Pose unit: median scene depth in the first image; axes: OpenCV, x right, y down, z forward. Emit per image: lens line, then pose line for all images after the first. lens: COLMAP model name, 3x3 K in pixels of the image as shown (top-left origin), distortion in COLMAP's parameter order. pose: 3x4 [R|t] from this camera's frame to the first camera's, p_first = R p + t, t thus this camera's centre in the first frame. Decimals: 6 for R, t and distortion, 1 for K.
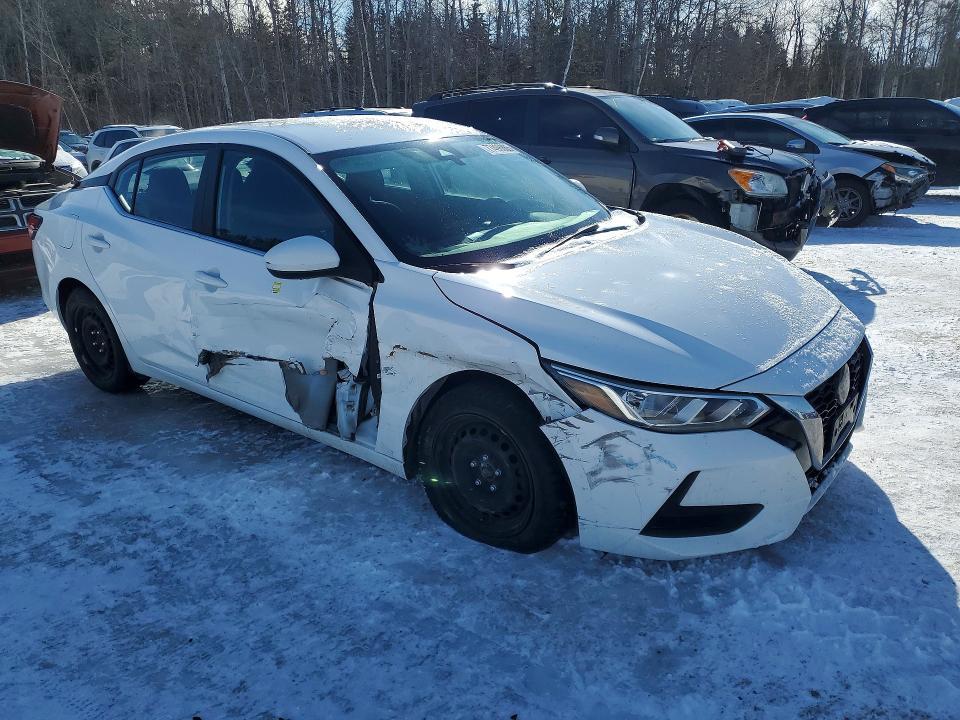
lens RADIAL K [[740.2, 0, 480.7], [0, 740.2, 358.2], [0, 0, 1]] dist [0.008043, -0.000230]
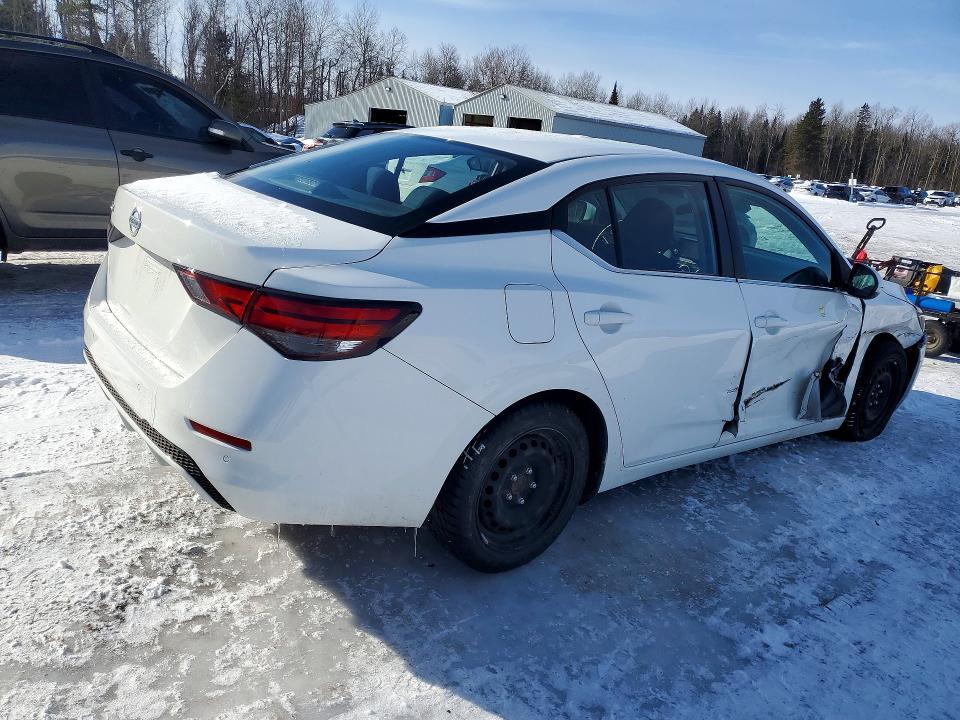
lens RADIAL K [[740.2, 0, 479.4], [0, 740.2, 364.5], [0, 0, 1]] dist [0.008043, -0.000230]
pose [[0.233005, -0.234799, 0.943704, -1.337495], [0.194204, 0.962102, 0.191427, -0.301752], [-0.952887, 0.138668, 0.269774, 1.084776]]
